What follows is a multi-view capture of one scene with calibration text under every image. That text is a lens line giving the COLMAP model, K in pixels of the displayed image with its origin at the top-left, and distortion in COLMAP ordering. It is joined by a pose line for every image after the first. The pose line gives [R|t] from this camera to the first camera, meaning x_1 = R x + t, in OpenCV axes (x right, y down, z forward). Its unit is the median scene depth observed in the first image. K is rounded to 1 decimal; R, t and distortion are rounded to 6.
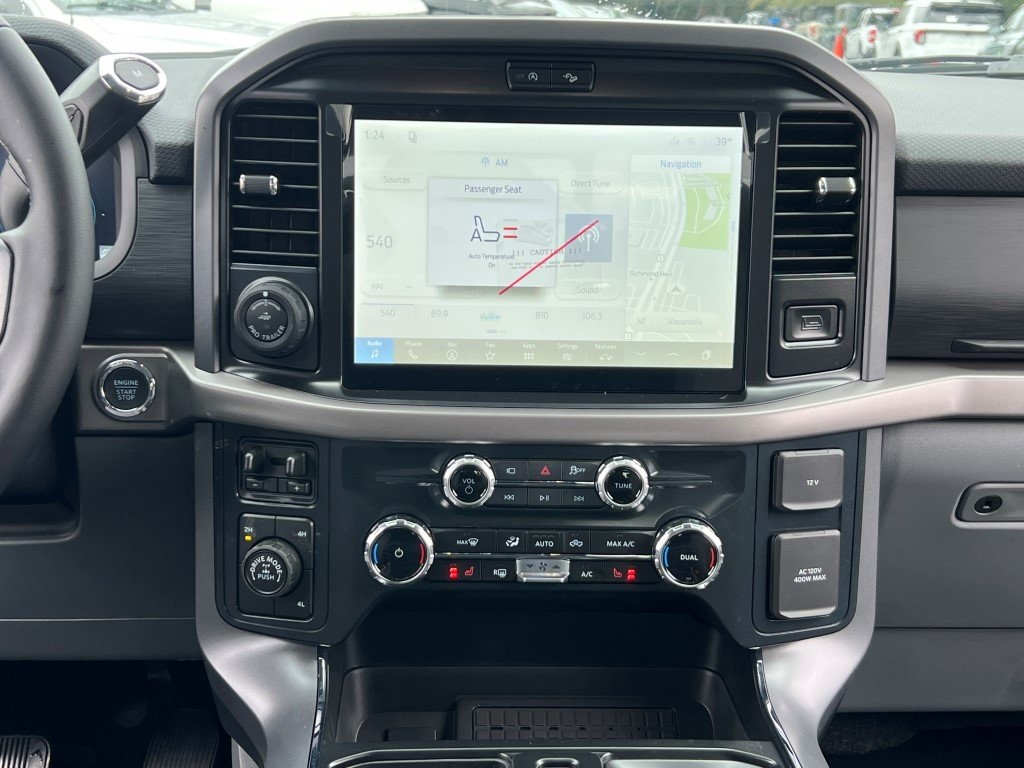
lens RADIAL K [[1442.2, 0, 494.3], [0, 1442.2, 342.9], [0, 0, 1]] dist [0.065866, 0.000000]
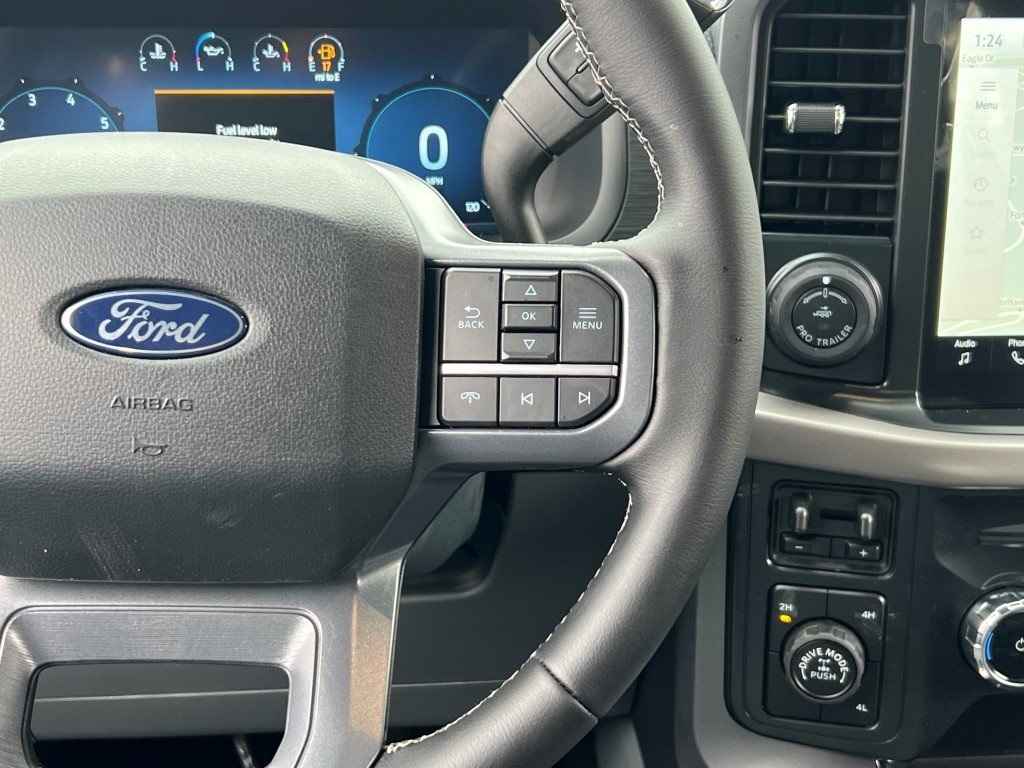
lens RADIAL K [[1516.1, 0, 517.1], [0, 1516.1, 394.8], [0, 0, 1]] dist [0.058647, 0.000000]
pose [[0.999457, -0.022774, 0.023818, -0.320889], [0.019211, 0.989909, 0.140399, -0.083633], [-0.026775, -0.139865, 0.989809, 0.275825]]
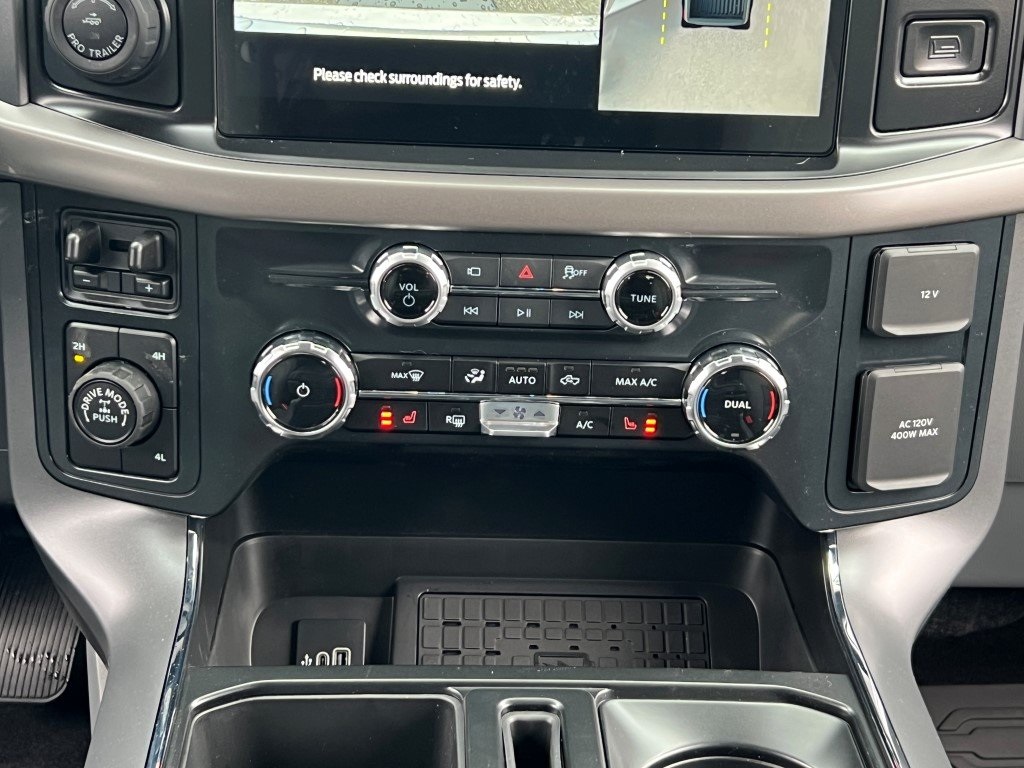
lens RADIAL K [[1717.1, 0, 515.3], [0, 1717.1, 362.5], [0, 0, 1]] dist [0.117776, 0.000000]
pose [[0.999723, 0.021870, 0.008654, 0.024010], [-0.023121, 0.981307, 0.191055, -0.020344], [-0.004314, -0.191202, 0.981541, 0.218325]]
